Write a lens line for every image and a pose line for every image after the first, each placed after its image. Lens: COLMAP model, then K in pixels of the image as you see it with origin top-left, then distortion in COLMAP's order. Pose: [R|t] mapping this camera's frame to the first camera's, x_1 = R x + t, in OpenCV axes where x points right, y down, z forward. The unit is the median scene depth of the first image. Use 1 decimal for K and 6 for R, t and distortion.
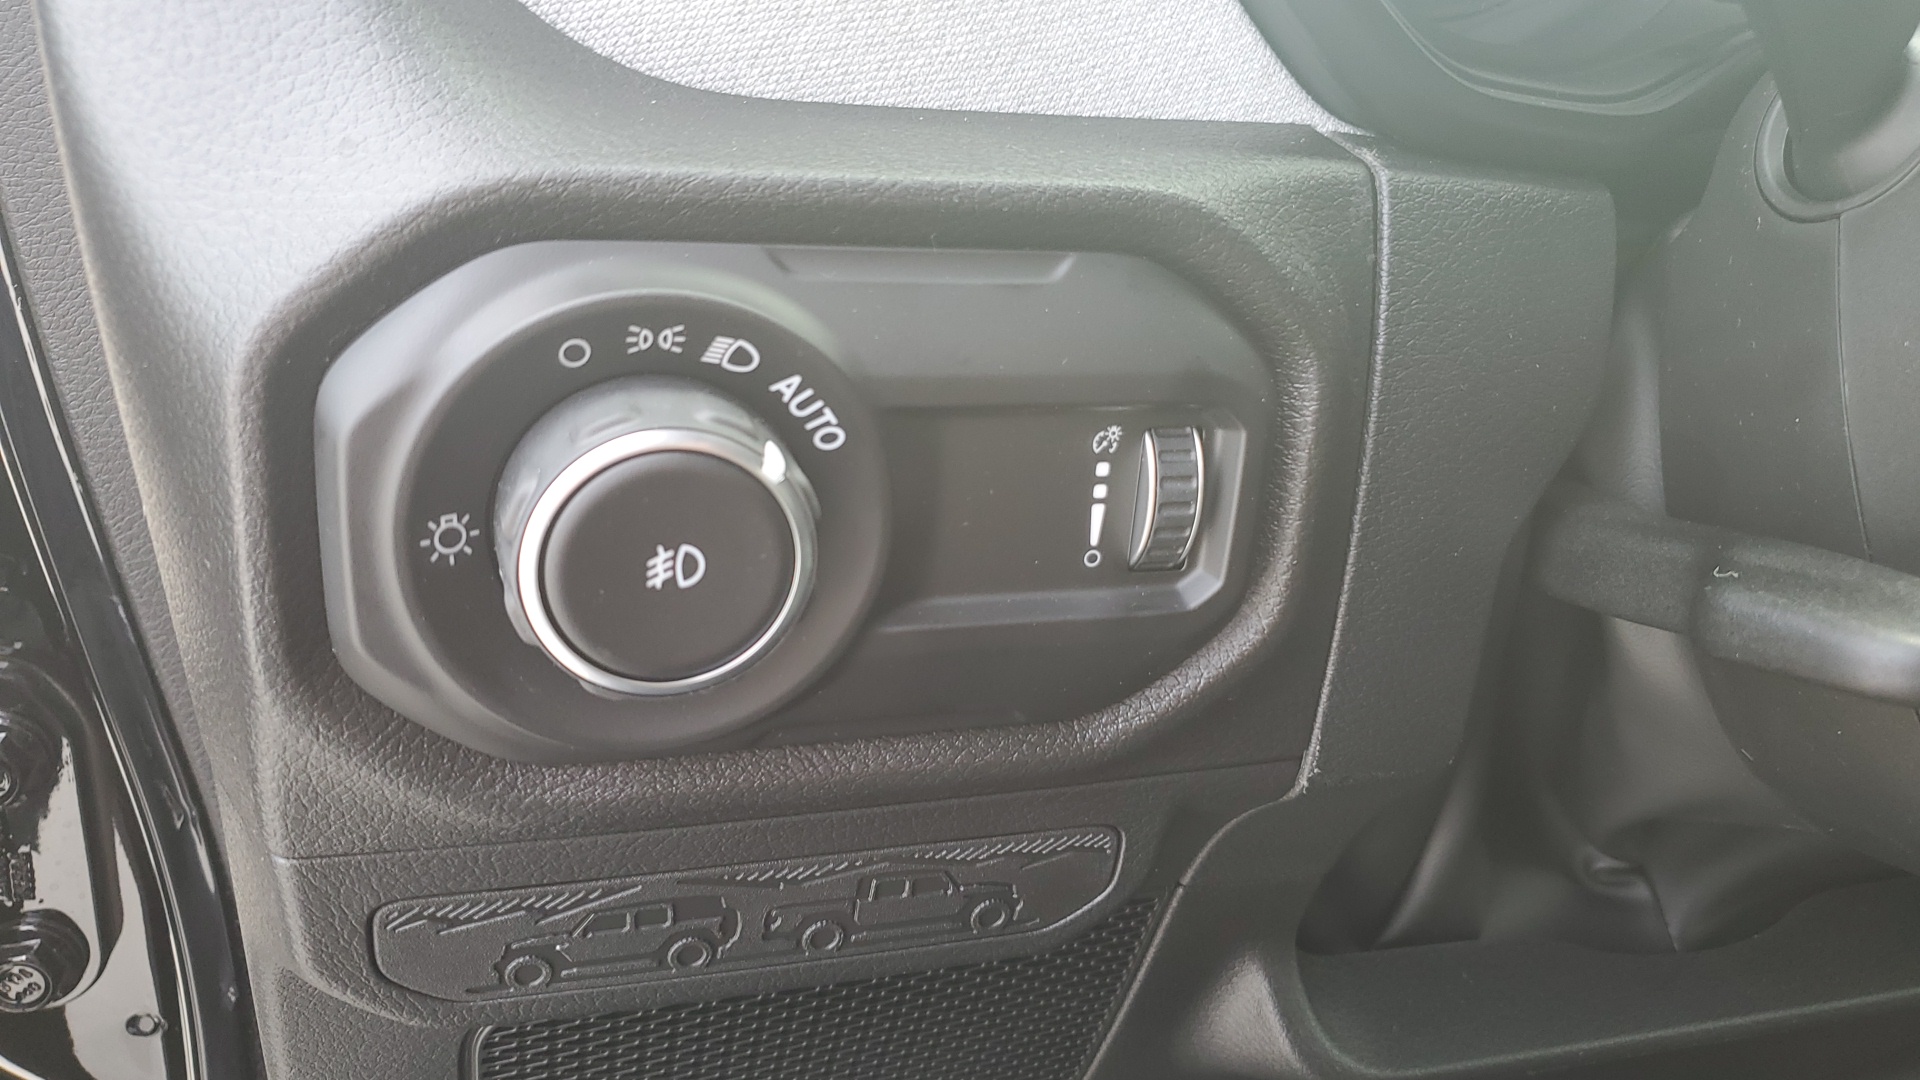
lens RADIAL K [[1489.9, 0, 964.8], [0, 1489.9, 512.3], [0, 0, 1]] dist [-0.001141, -0.003435]
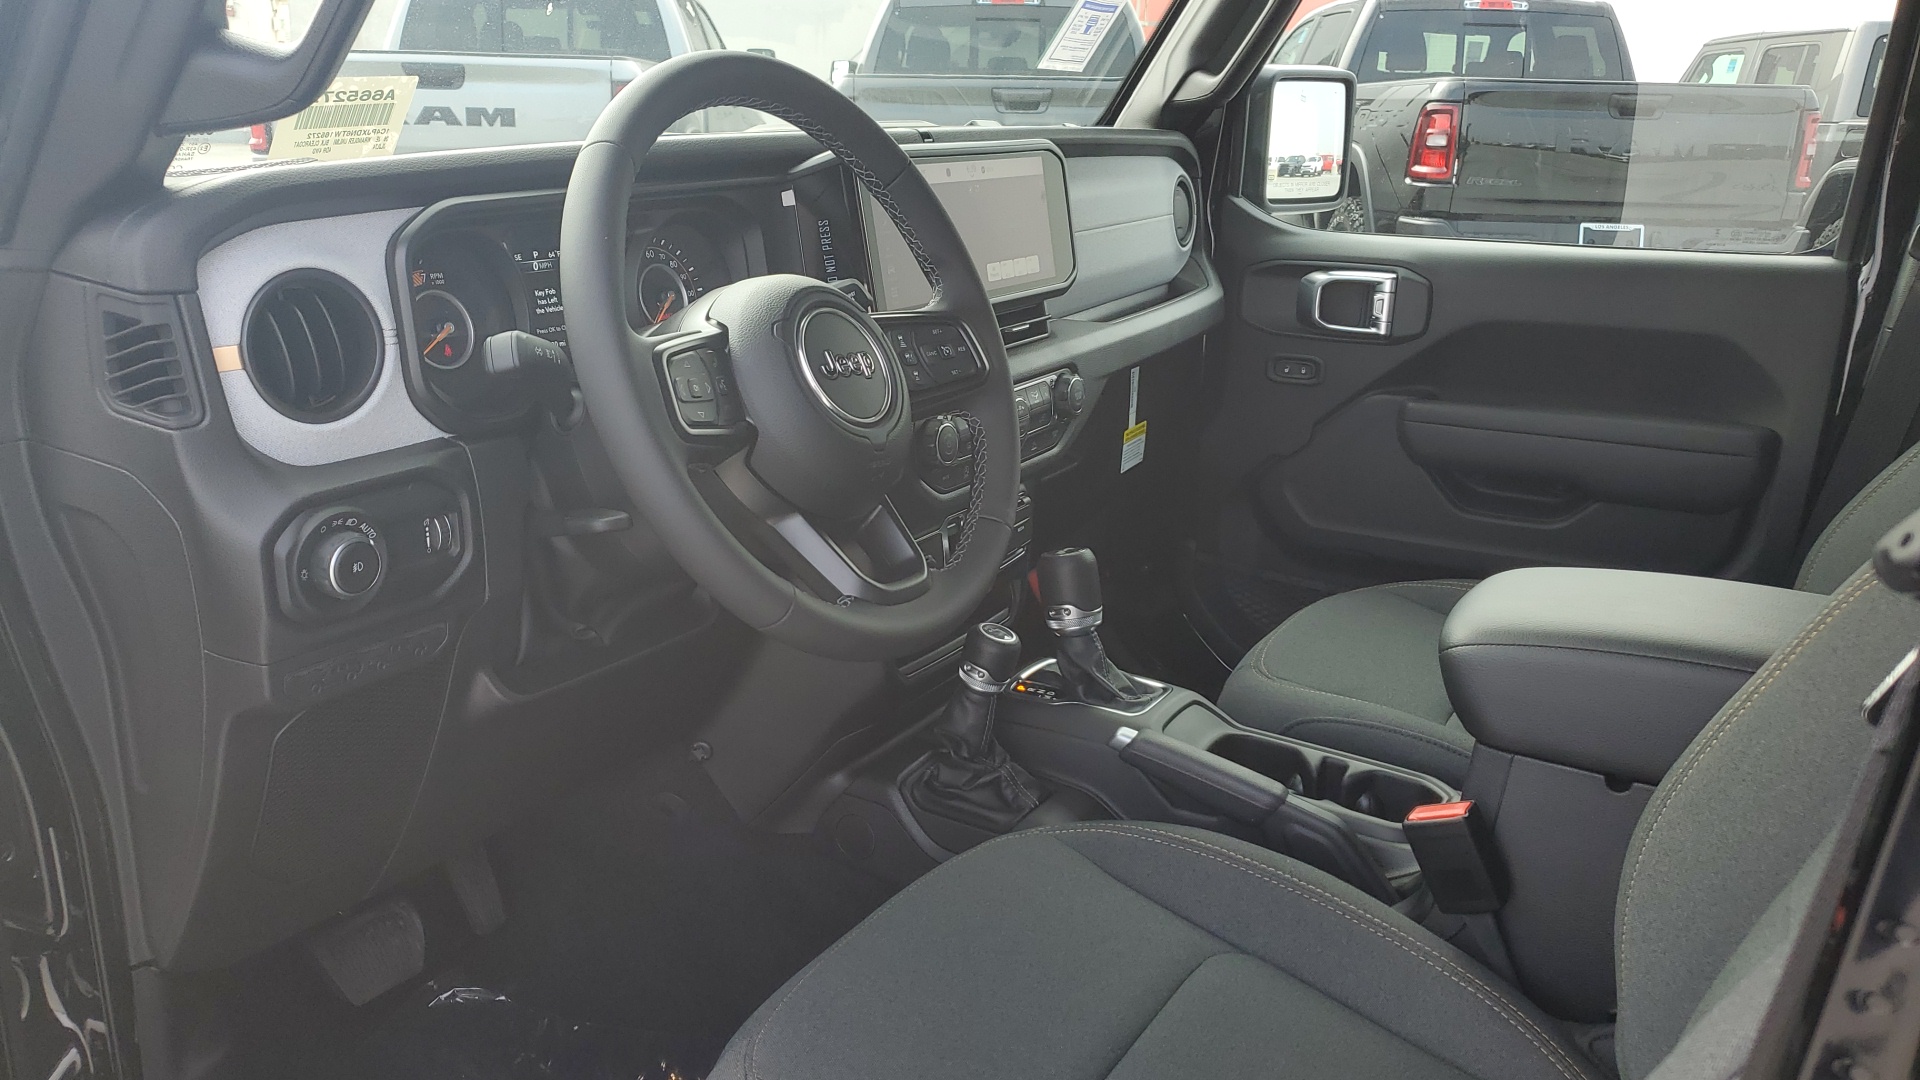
lens RADIAL K [[1458.3, 0, 962.0], [0, 1458.3, 505.6], [0, 0, 1]] dist [0.009684, 0.005929]
pose [[0.756701, -0.241947, 0.607343, -1.290328], [0.272921, 0.961083, 0.042828, 0.147953], [-0.594069, 0.133349, 0.793284, -3.301795]]
